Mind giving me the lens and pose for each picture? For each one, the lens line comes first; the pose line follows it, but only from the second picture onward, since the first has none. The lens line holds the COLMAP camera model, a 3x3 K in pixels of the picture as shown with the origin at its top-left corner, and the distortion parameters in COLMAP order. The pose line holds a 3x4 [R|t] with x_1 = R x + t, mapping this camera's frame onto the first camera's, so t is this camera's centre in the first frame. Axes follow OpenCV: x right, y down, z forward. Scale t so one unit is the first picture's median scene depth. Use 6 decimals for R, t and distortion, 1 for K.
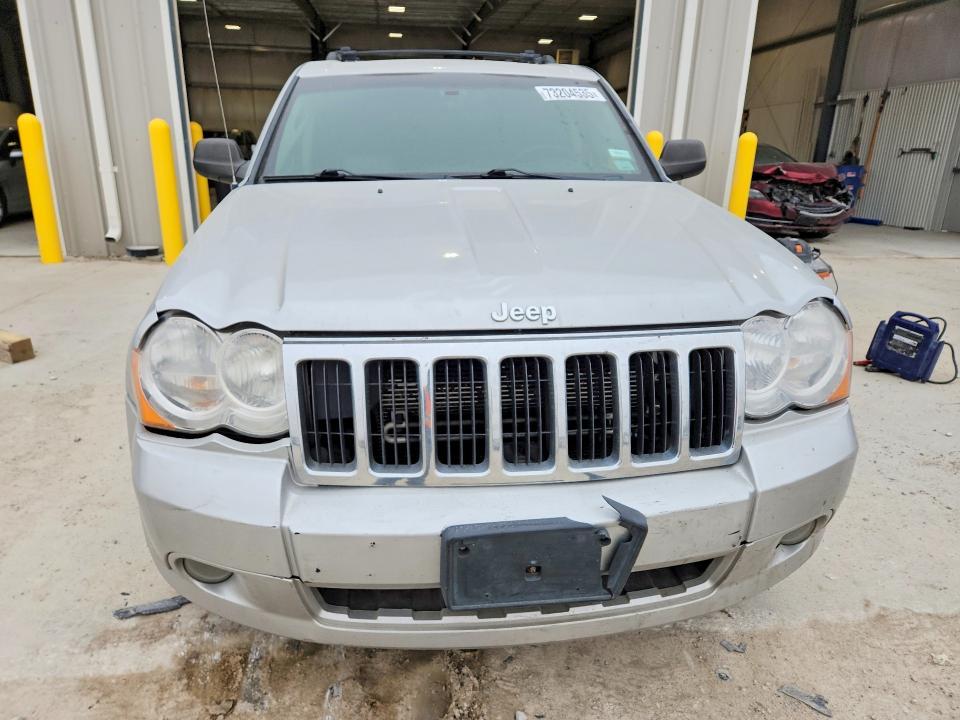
lens RADIAL K [[706.4, 0, 480.0], [0, 706.4, 360.0], [0, 0, 1]] dist [-0.001772, -0.001427]
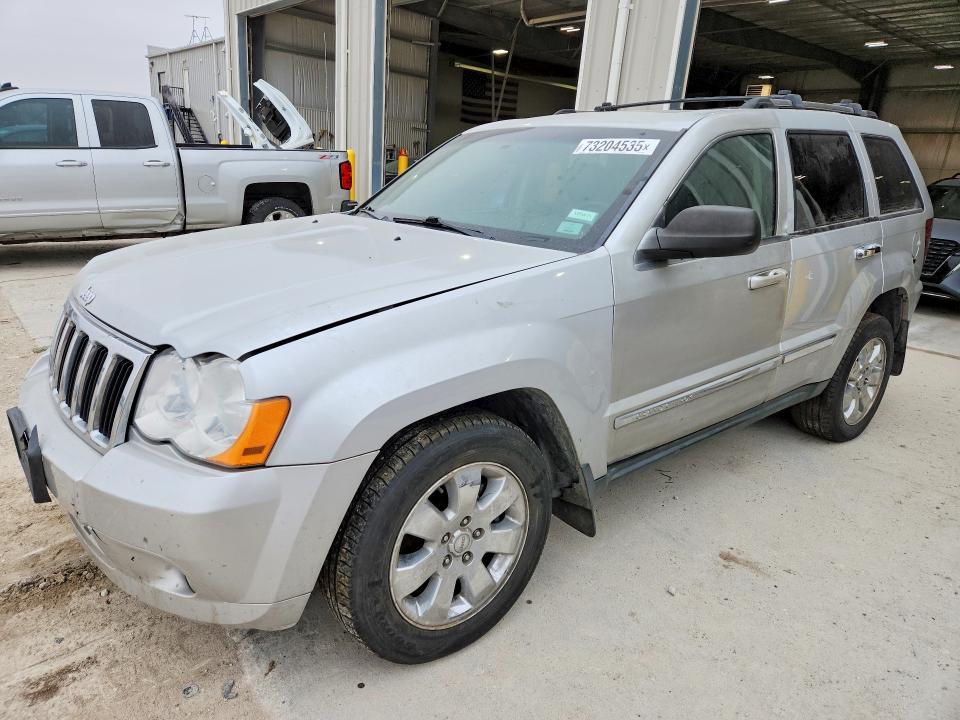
lens RADIAL K [[706.4, 0, 480.0], [0, 706.4, 360.0], [0, 0, 1]] dist [-0.001772, -0.001427]
pose [[0.507895, 0.249000, -0.824646, 1.320322], [-0.294250, 0.949878, 0.105587, -0.265882], [0.809605, 0.189025, 0.555706, 0.672569]]
